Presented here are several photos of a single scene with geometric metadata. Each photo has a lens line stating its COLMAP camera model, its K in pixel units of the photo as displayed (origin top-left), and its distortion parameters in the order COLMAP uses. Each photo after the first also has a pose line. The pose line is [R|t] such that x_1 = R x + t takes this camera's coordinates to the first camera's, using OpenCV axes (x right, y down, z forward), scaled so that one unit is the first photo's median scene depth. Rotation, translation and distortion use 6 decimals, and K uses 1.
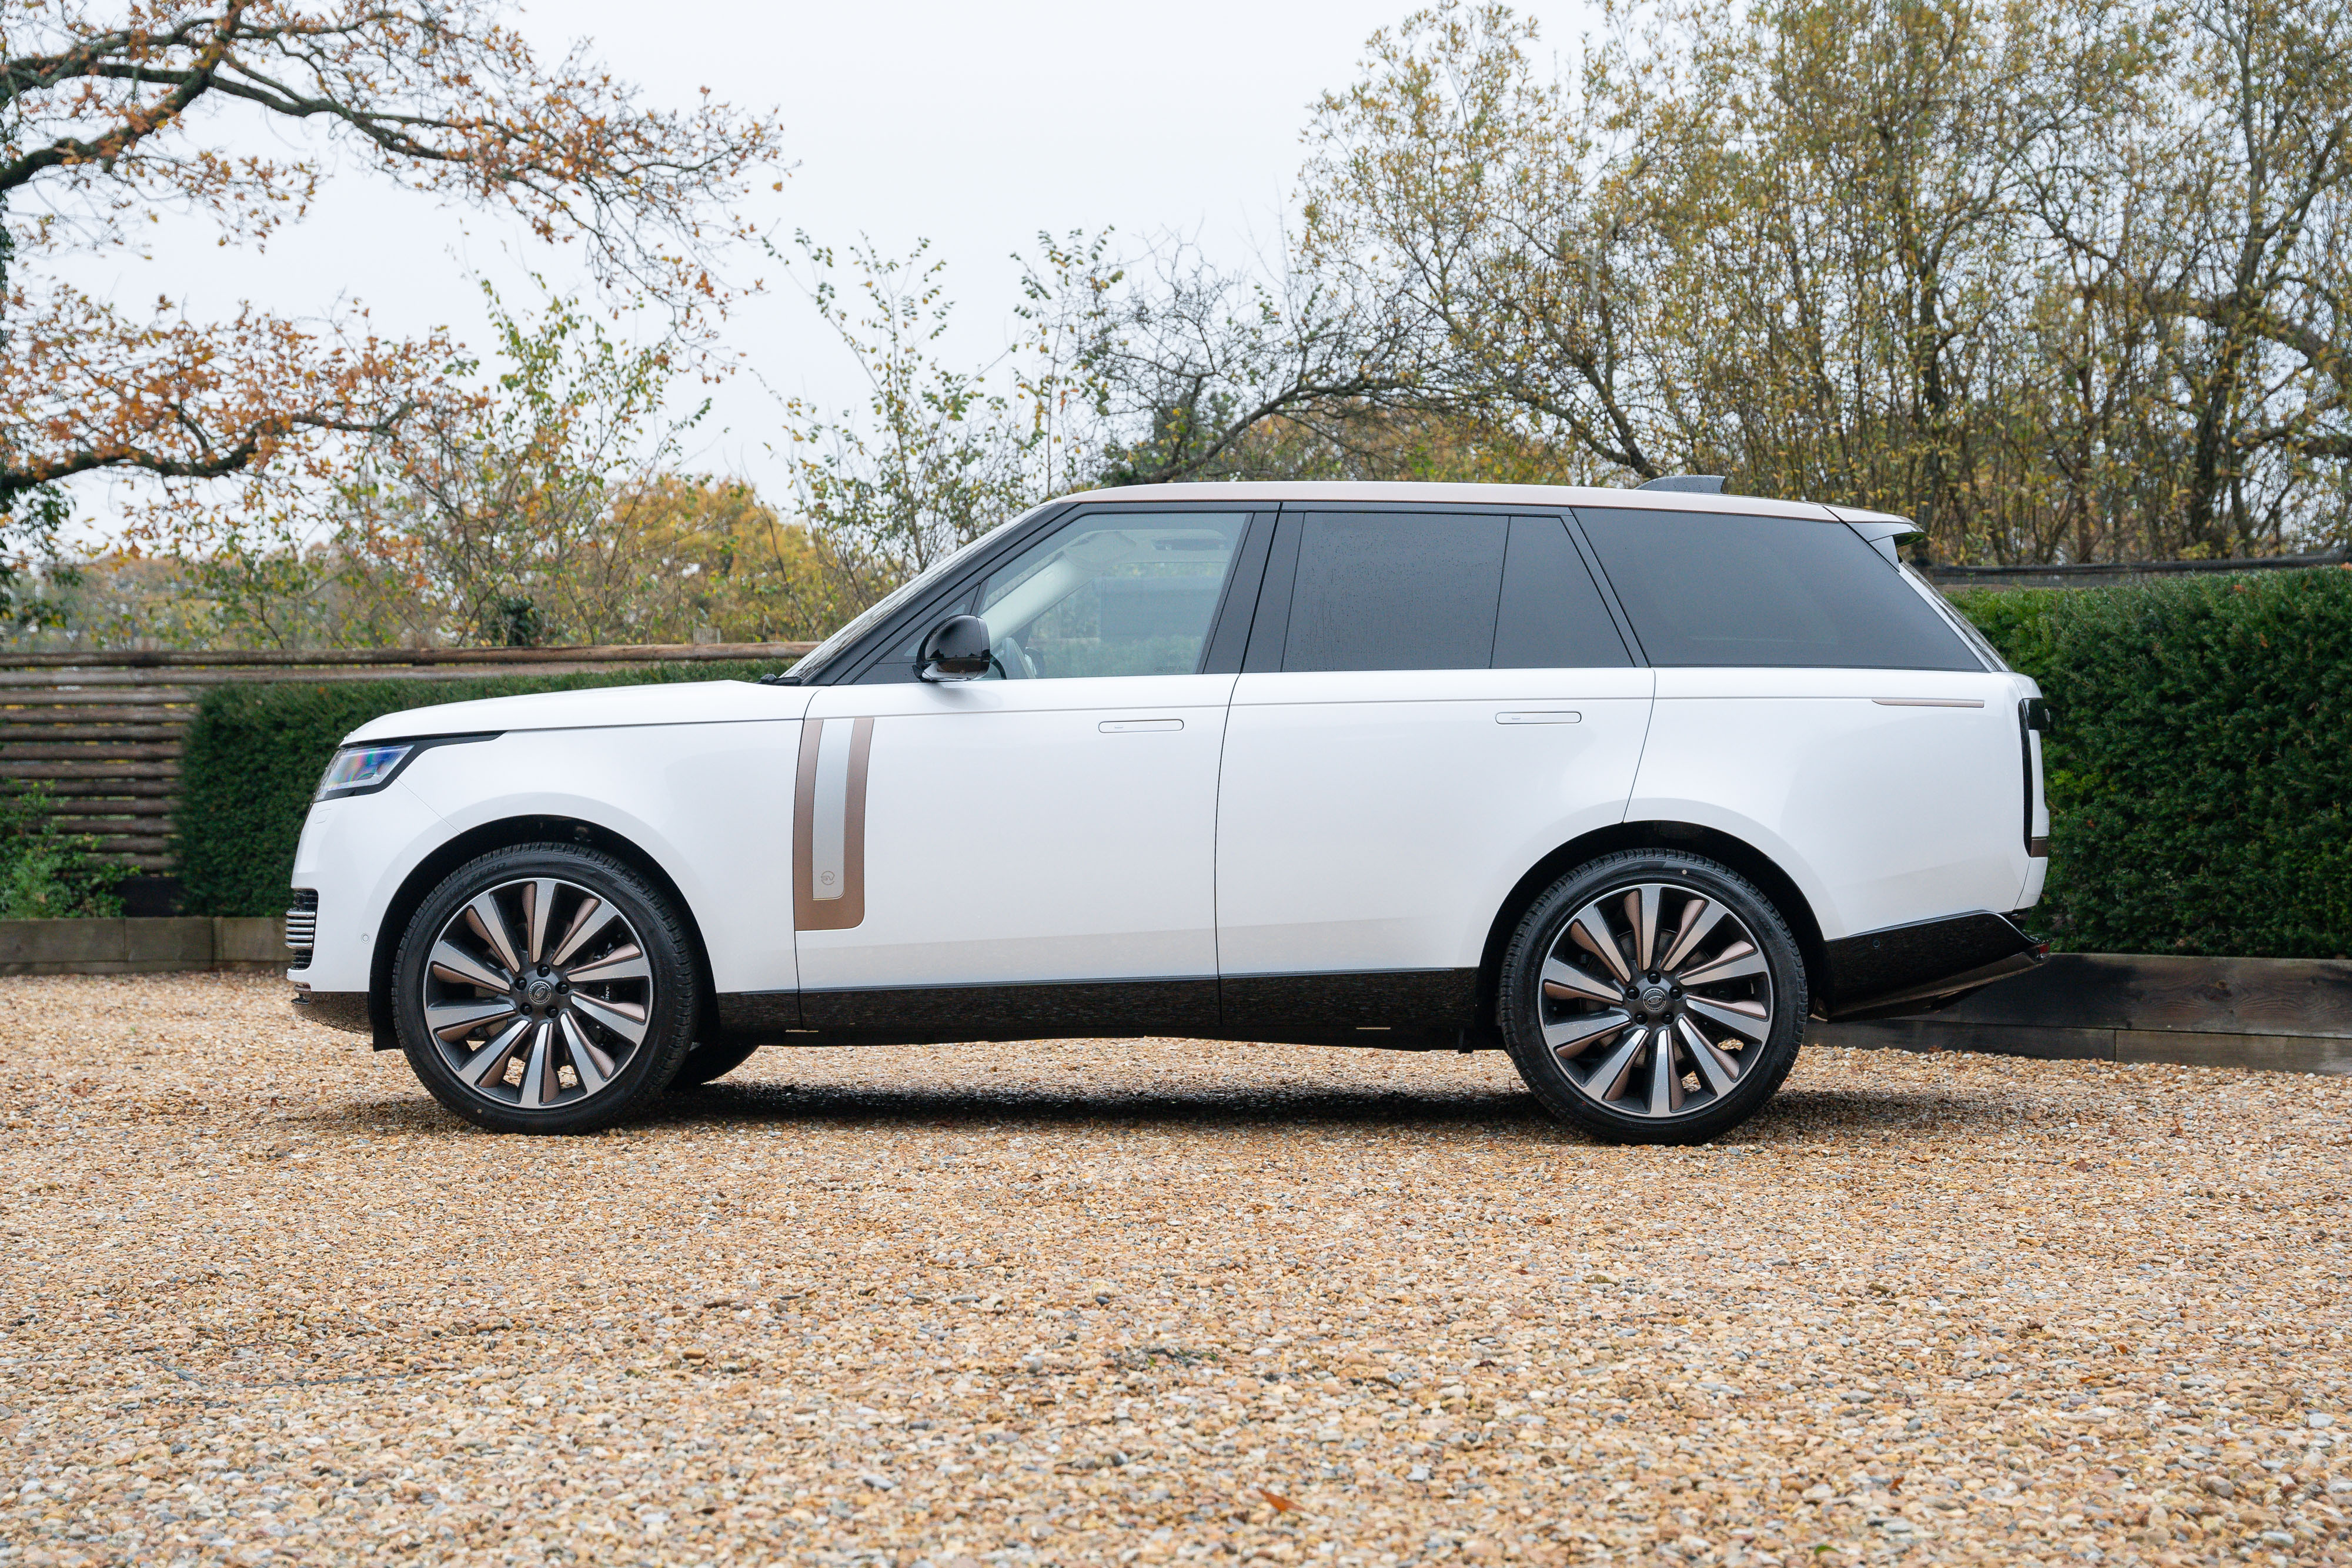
lens RADIAL K [[3680.8, 0, 1168.1], [0, 3680.8, 795.8], [0, 0, 1]] dist [0.108023, 0.094932]
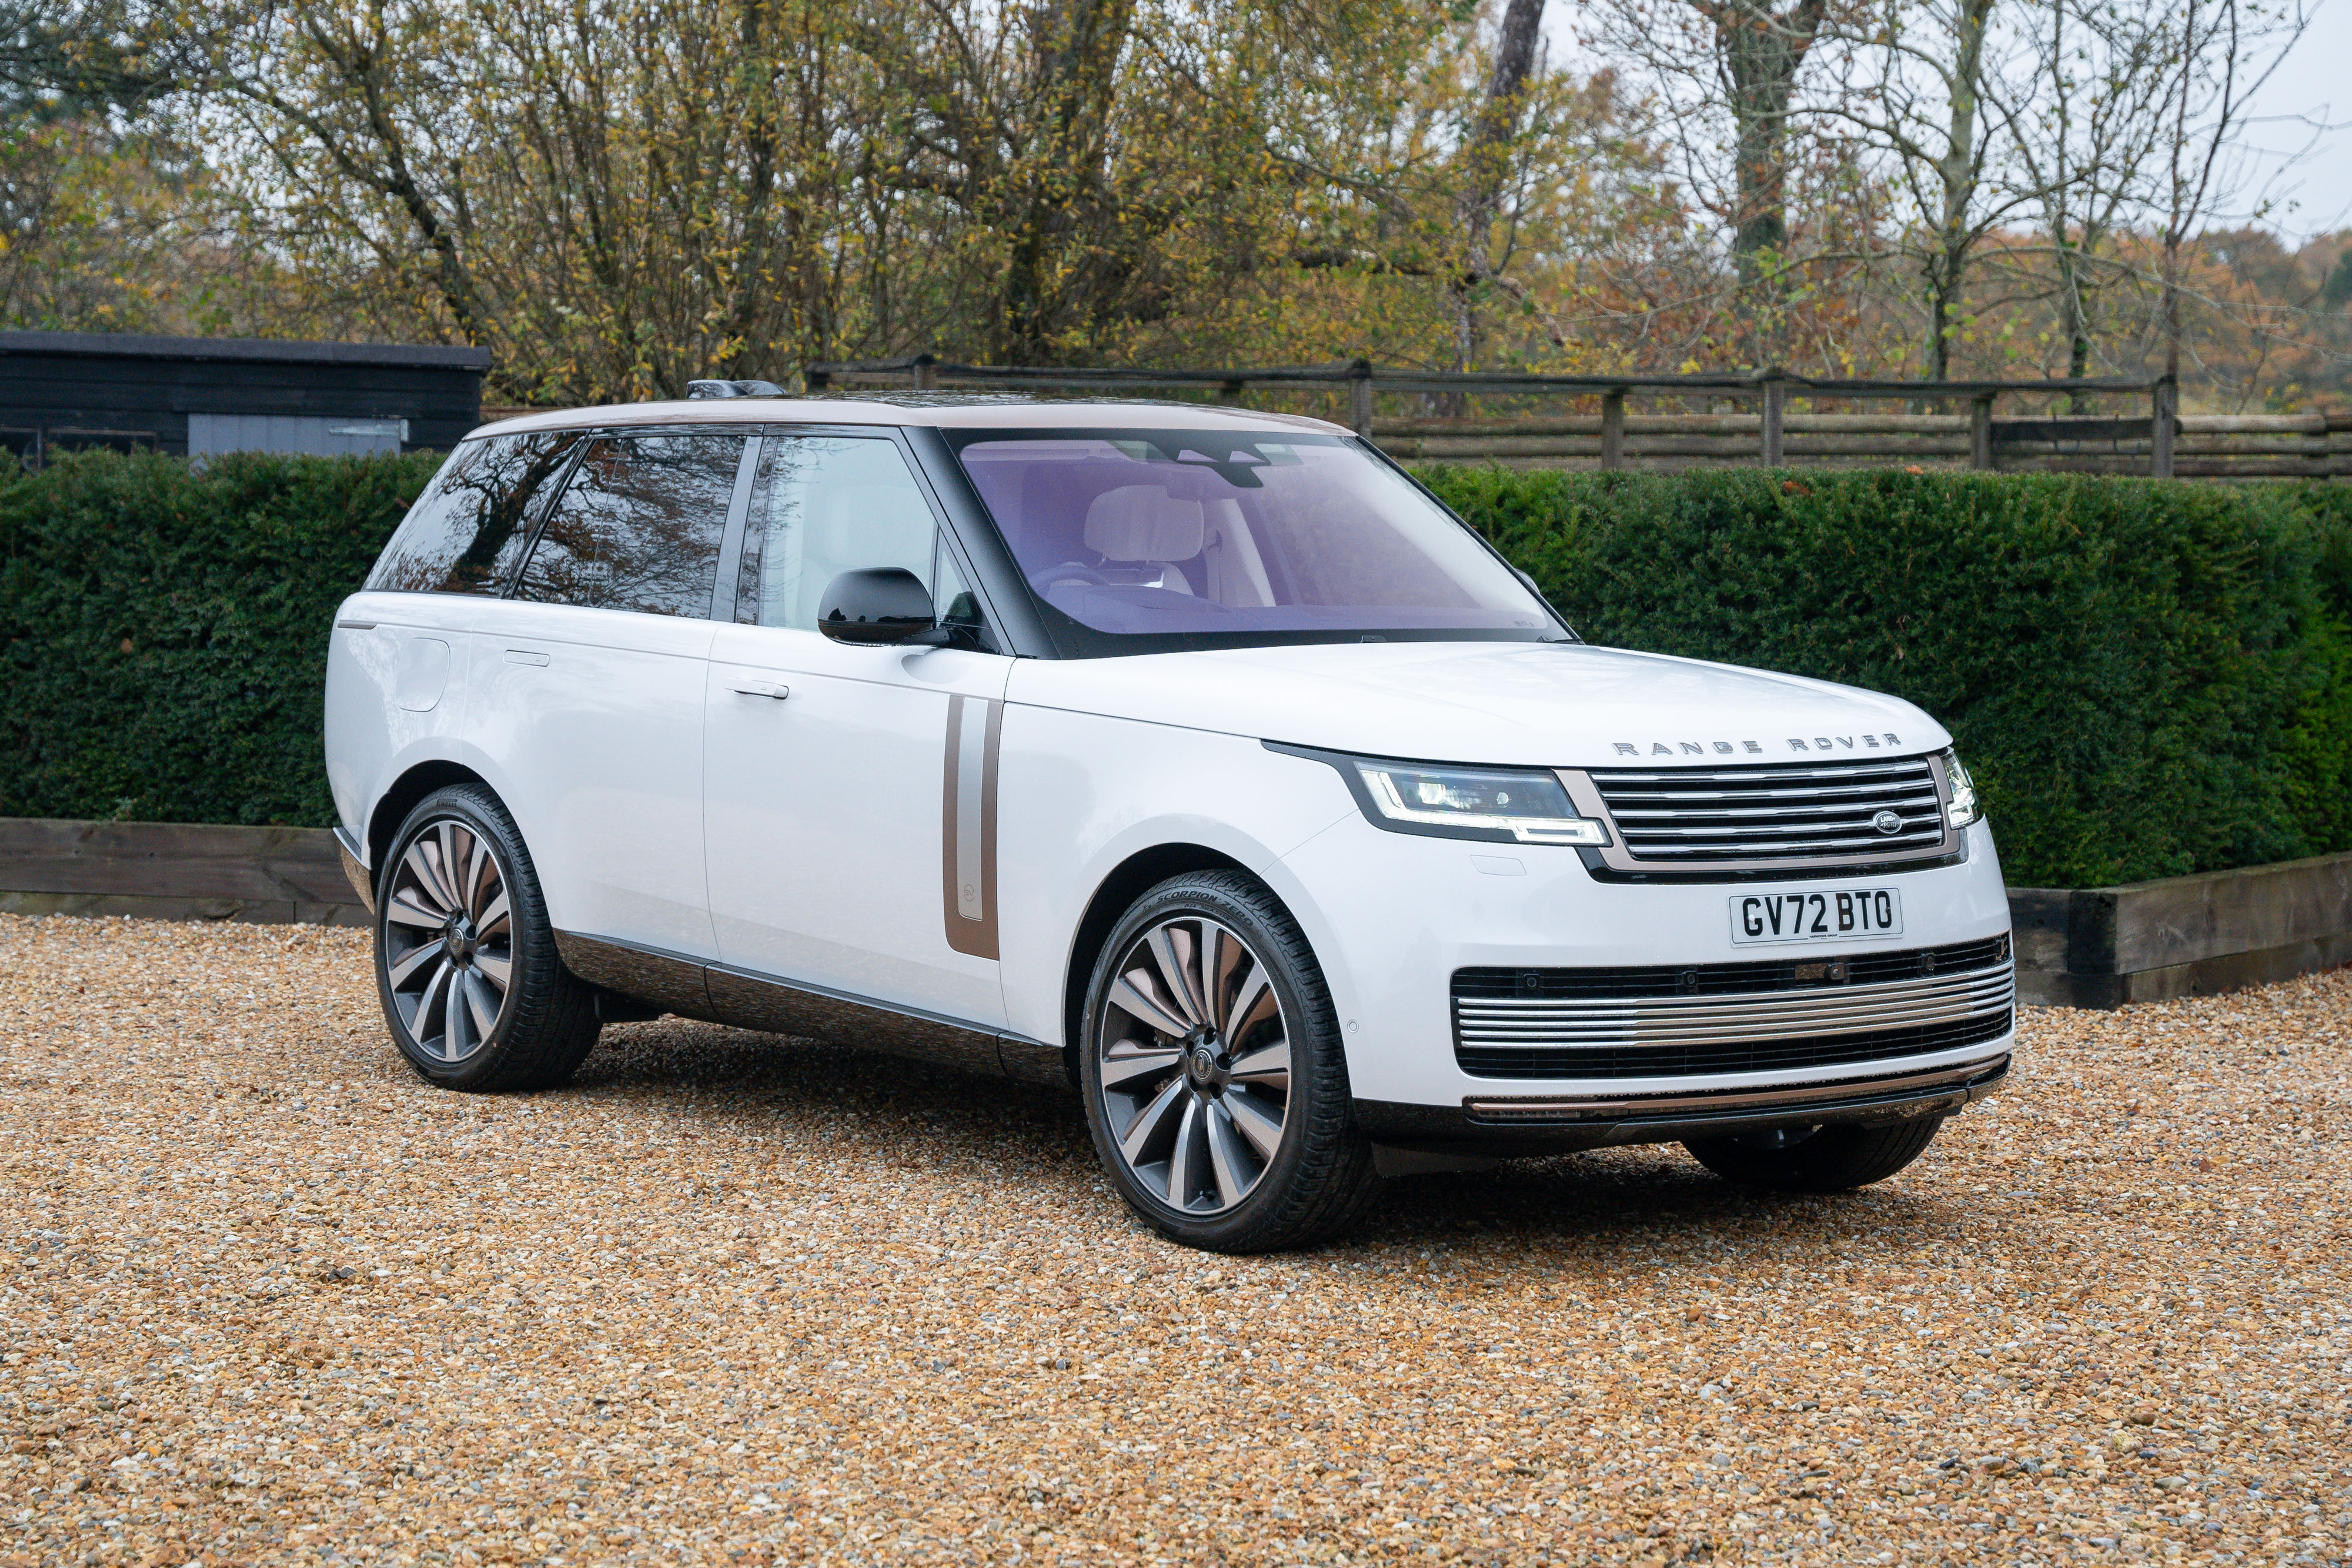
lens RADIAL K [[4478.4, 0, 1135.0], [0, 4478.4, 774.3], [0, 0, 1]] dist [0.186342, 0.323130]
pose [[0.872027, -0.014520, 0.489243, -0.421802], [-0.018643, 0.997849, 0.062843, -0.052265], [-0.489103, -0.063922, 0.869880, 0.089555]]
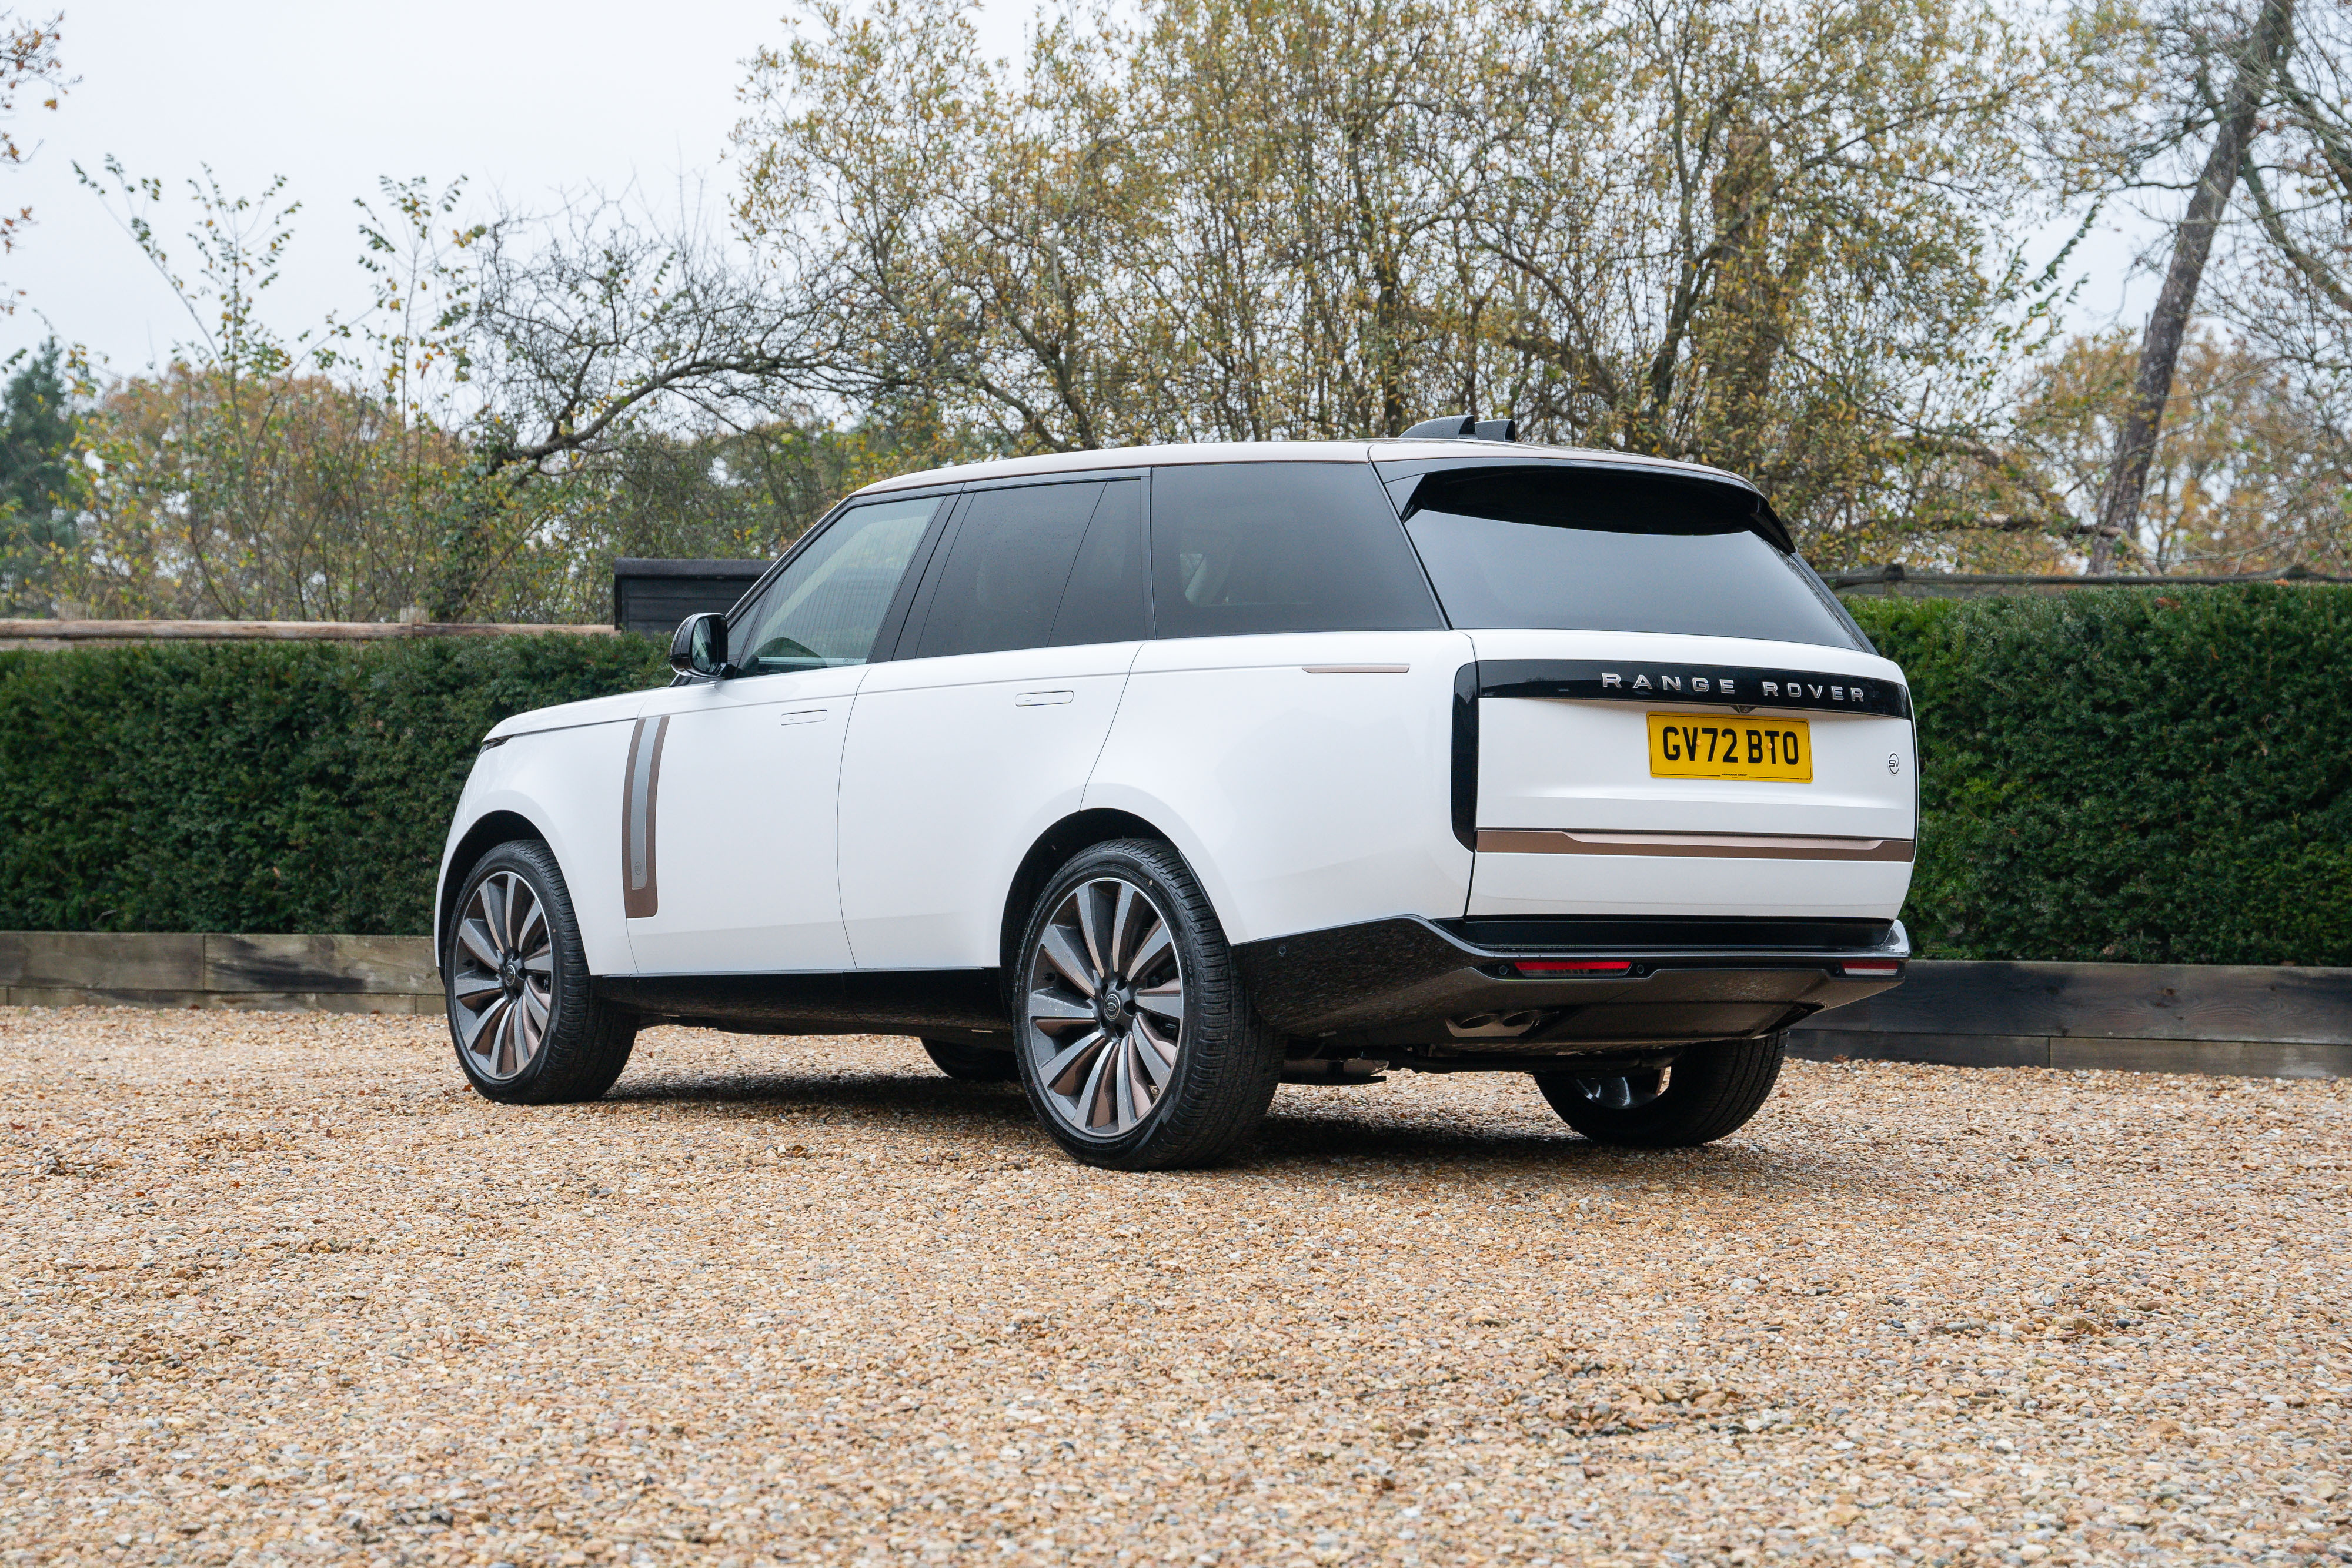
lens RADIAL K [[3831.7, 0, 1154.2], [0, 3831.7, 789.6], [0, 0, 1]] dist [0.090398, 0.614400]
pose [[0.954530, 0.009942, 0.297949, -0.295288], [-0.008690, 0.999947, -0.005528, 0.003993], [-0.297988, 0.002688, 0.954566, 0.075439]]
